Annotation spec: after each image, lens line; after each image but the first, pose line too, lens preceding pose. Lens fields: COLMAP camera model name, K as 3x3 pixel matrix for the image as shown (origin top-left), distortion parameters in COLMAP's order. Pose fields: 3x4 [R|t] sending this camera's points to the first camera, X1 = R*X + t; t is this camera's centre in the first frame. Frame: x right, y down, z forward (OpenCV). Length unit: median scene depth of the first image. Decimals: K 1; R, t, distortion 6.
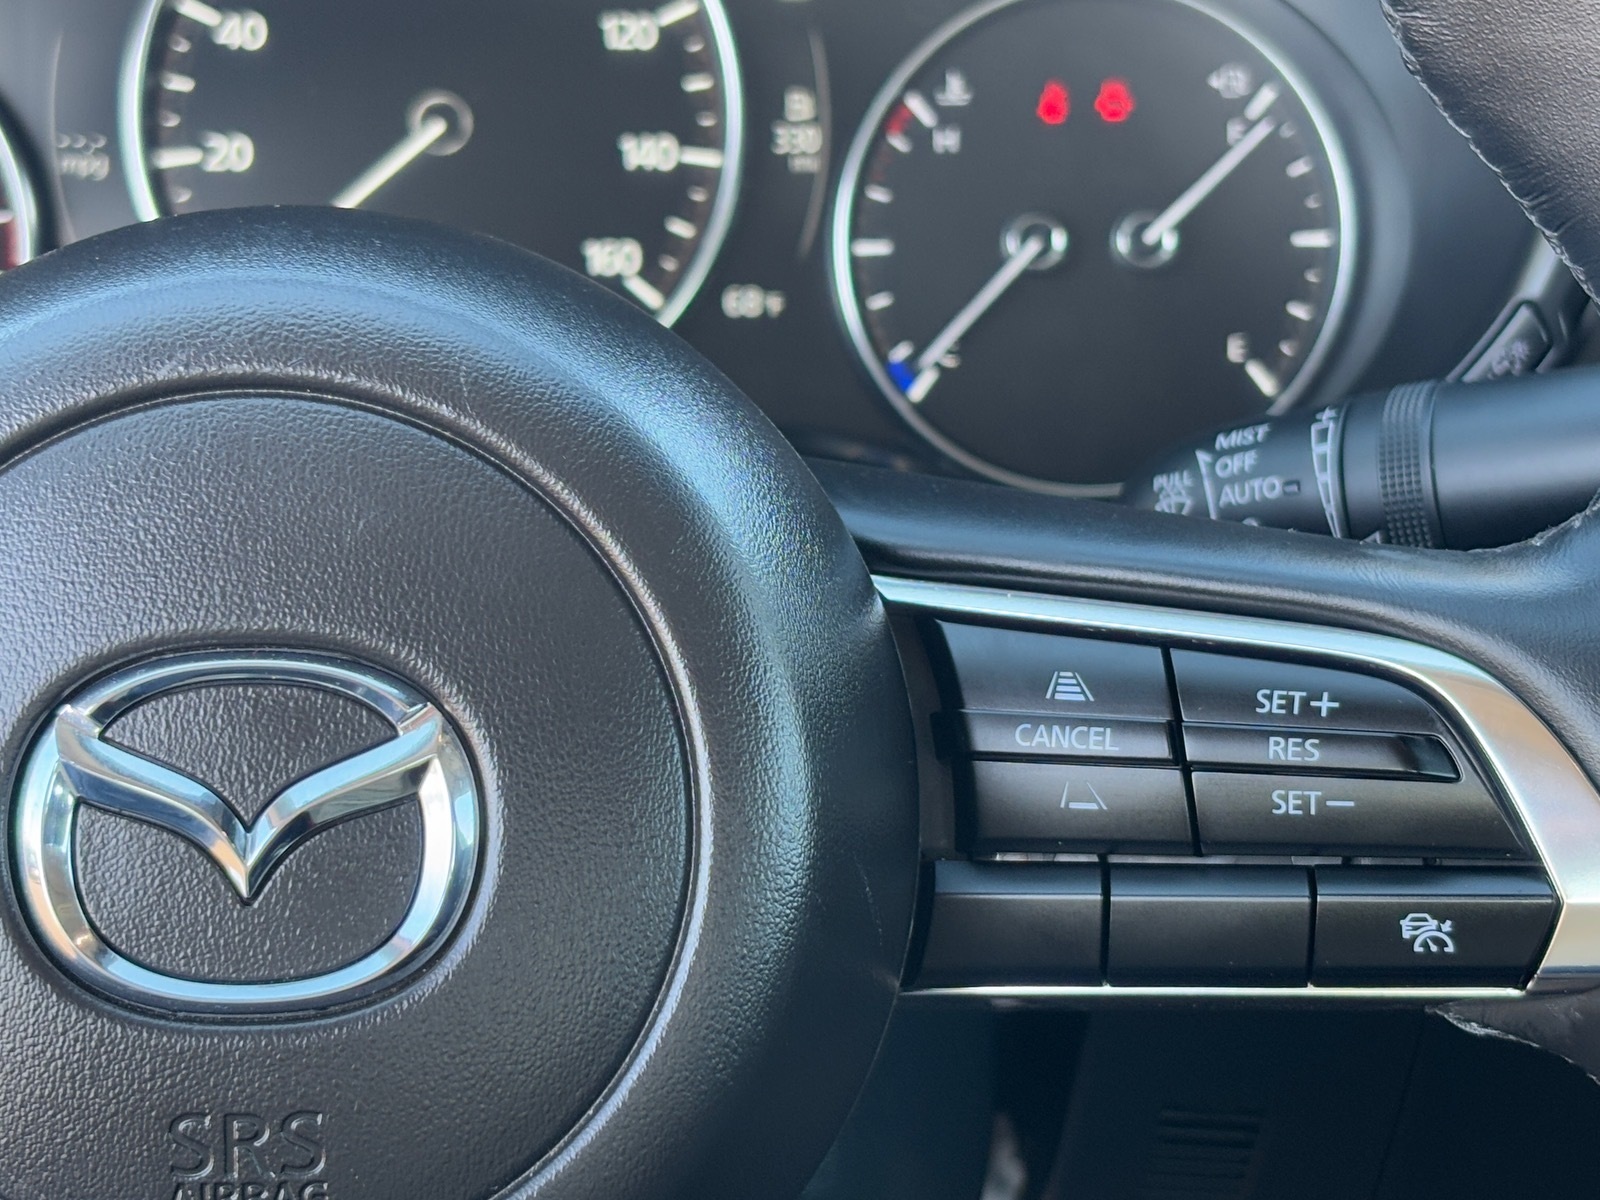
lens RADIAL K [[3238.2, 0, 826.3], [0, 3238.2, 618.5], [0, 0, 1]] dist [0.102870, 0.000000]
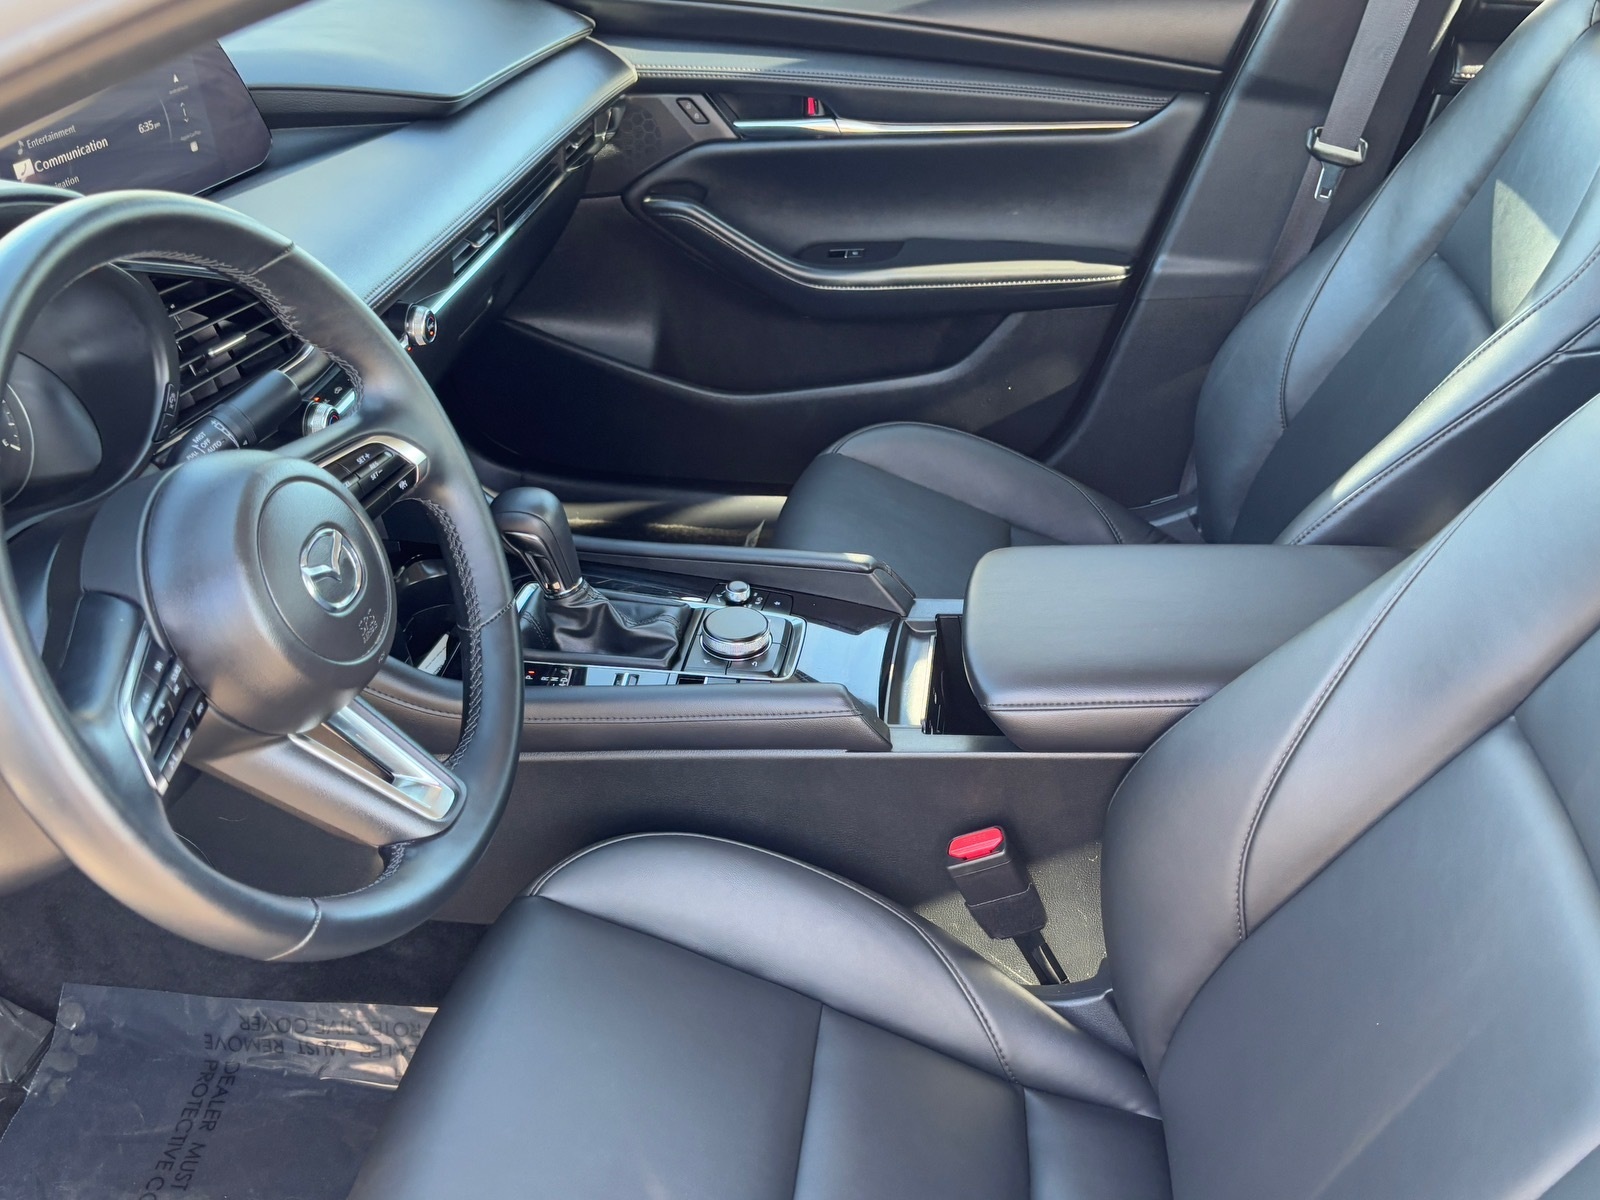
lens RADIAL K [[1476.7, 0, 807.4], [0, 1476.7, 613.6], [0, 0, 1]] dist [0.018042, 0.000000]
pose [[0.195789, -0.535023, 0.821838, -1.254335], [0.336416, 0.823845, 0.456185, -0.428547], [-0.921136, 0.187164, 0.341290, -0.247097]]
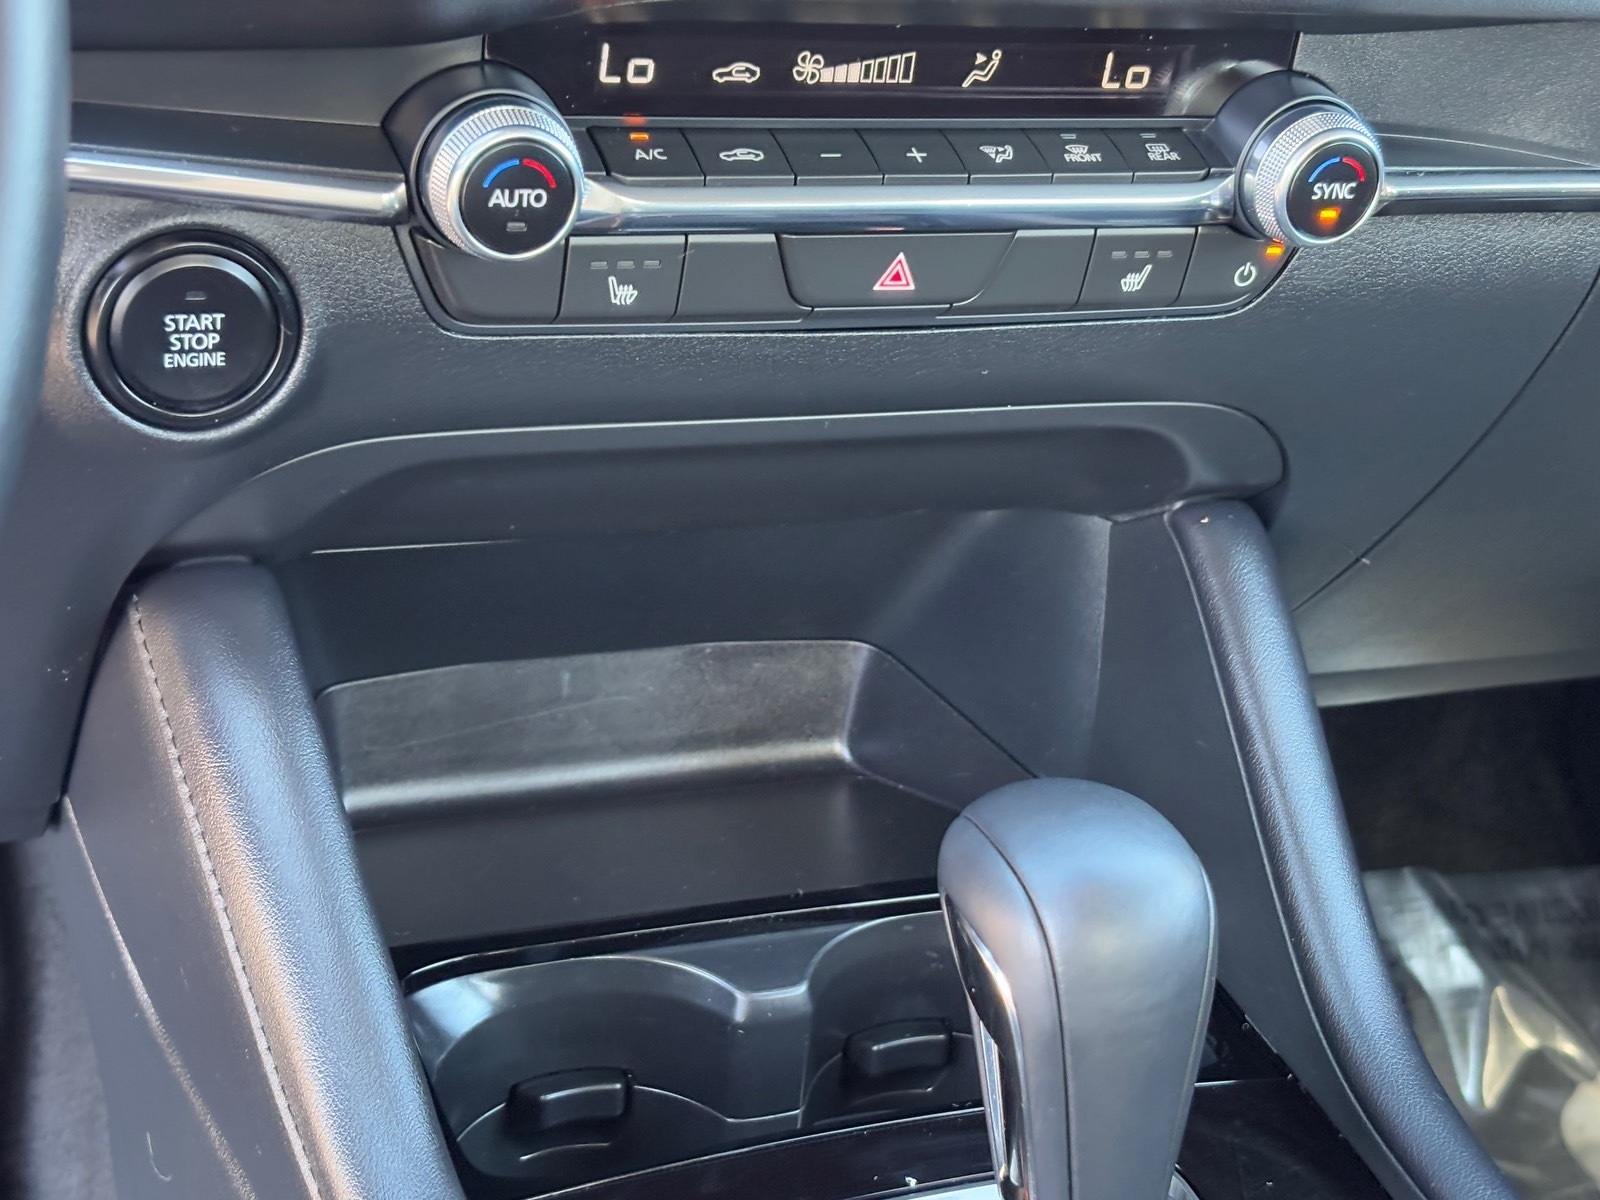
lens RADIAL K [[2438.6, 0, 773.2], [0, 2438.6, 611.0], [0, 0, 1]] dist [0.157428, 0.000000]
pose [[0.943221, -0.056271, 0.327366, 0.213851], [0.010082, 0.989942, 0.141115, 0.099701], [-0.332014, -0.129802, 0.934301, 0.062053]]
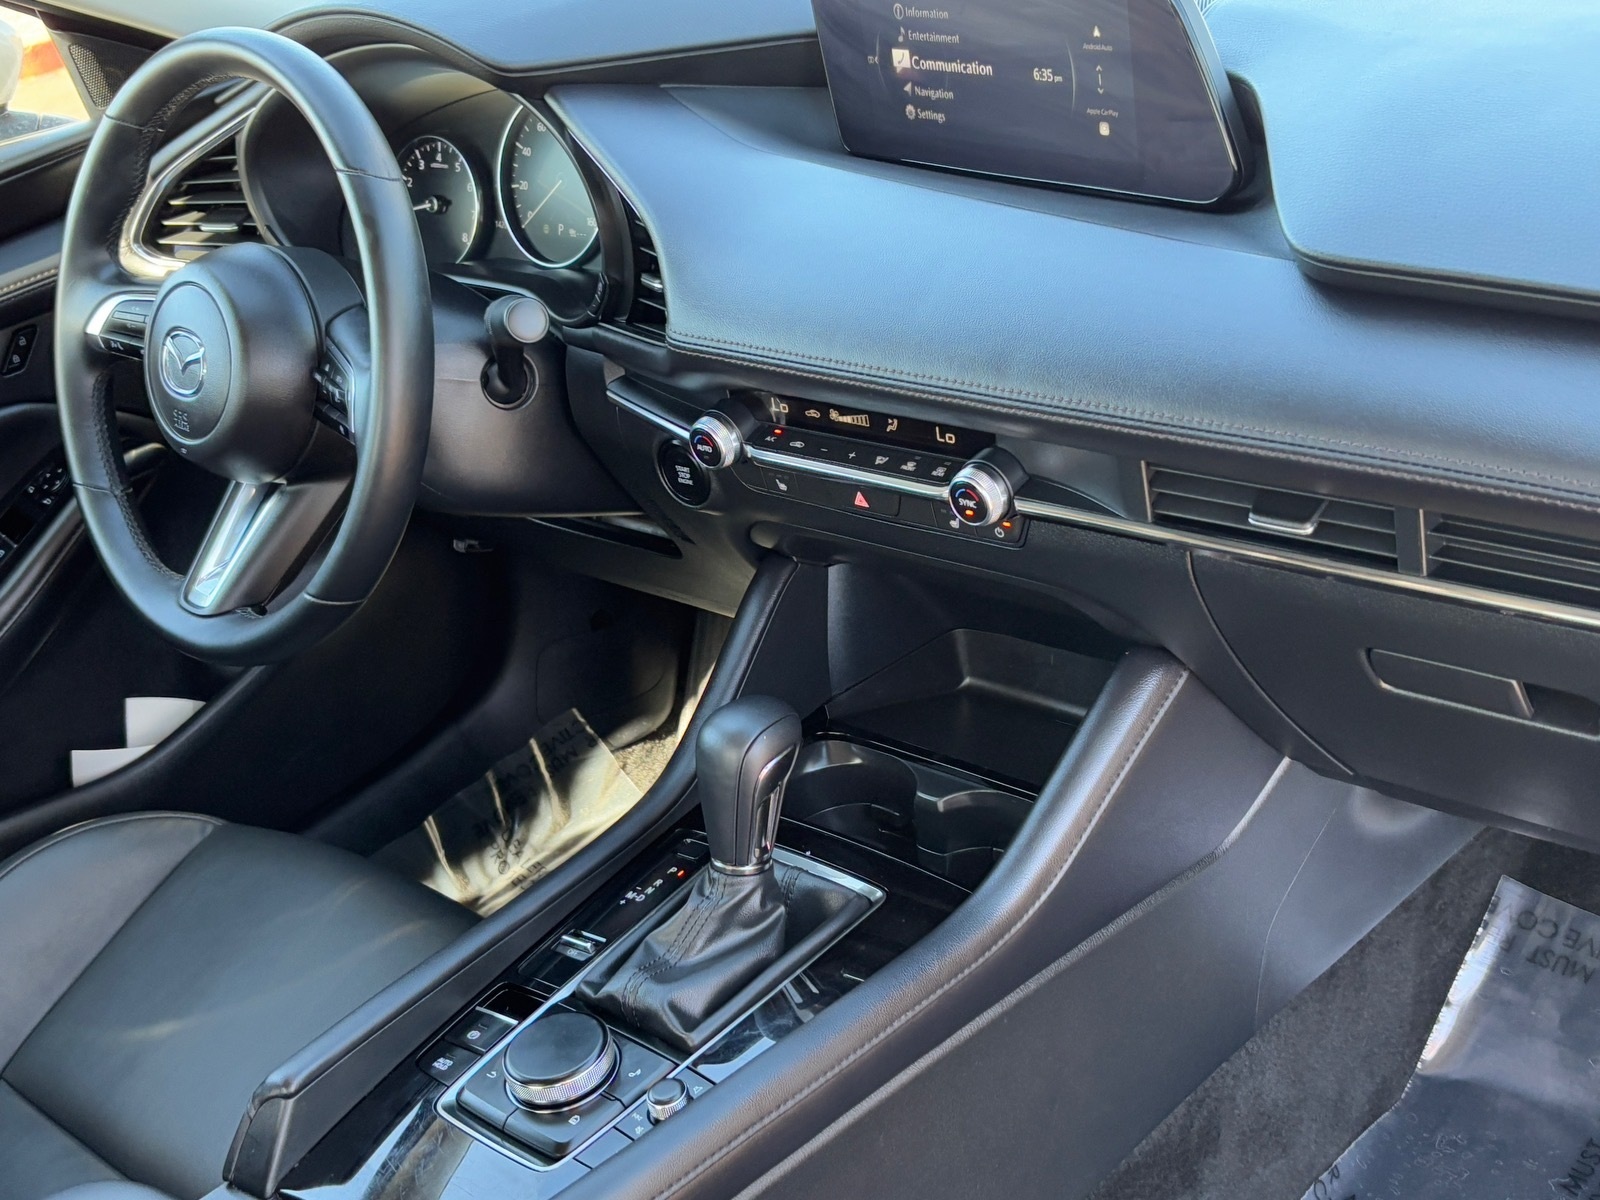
lens RADIAL K [[1990.0, 0, 771.1], [0, 1990.0, 628.1], [0, 0, 1]] dist [0.092811, 0.000000]
pose [[0.680803, 0.220646, -0.698443, 2.112397], [-0.066393, 0.968213, 0.241153, -0.276996], [0.729451, -0.117807, 0.673812, -0.477283]]
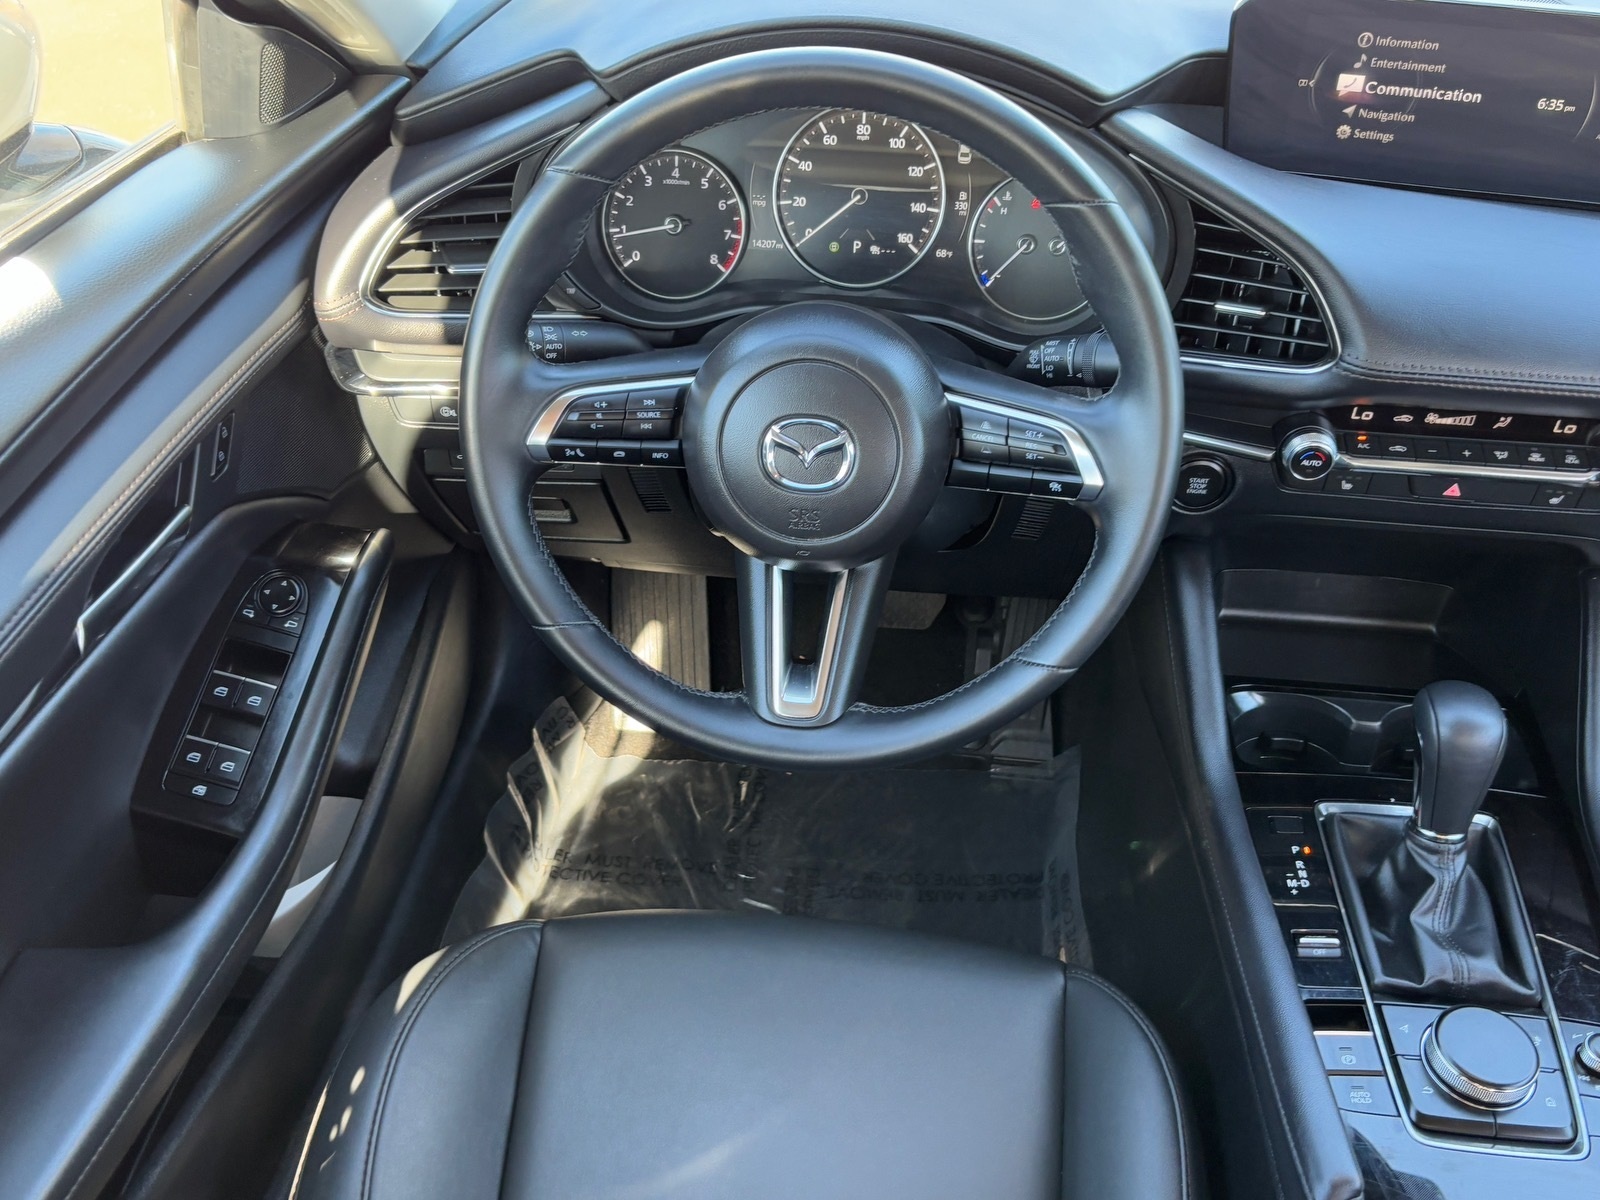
lens RADIAL K [[1476.7, 0, 797.3], [0, 1476.7, 606.6], [0, 0, 1]] dist [0.018042, 0.000000]
pose [[0.986962, 0.101785, -0.124679, 0.073865], [-0.058974, 0.949465, 0.308282, -0.273346], [0.149758, -0.296910, 0.943089, -0.807589]]
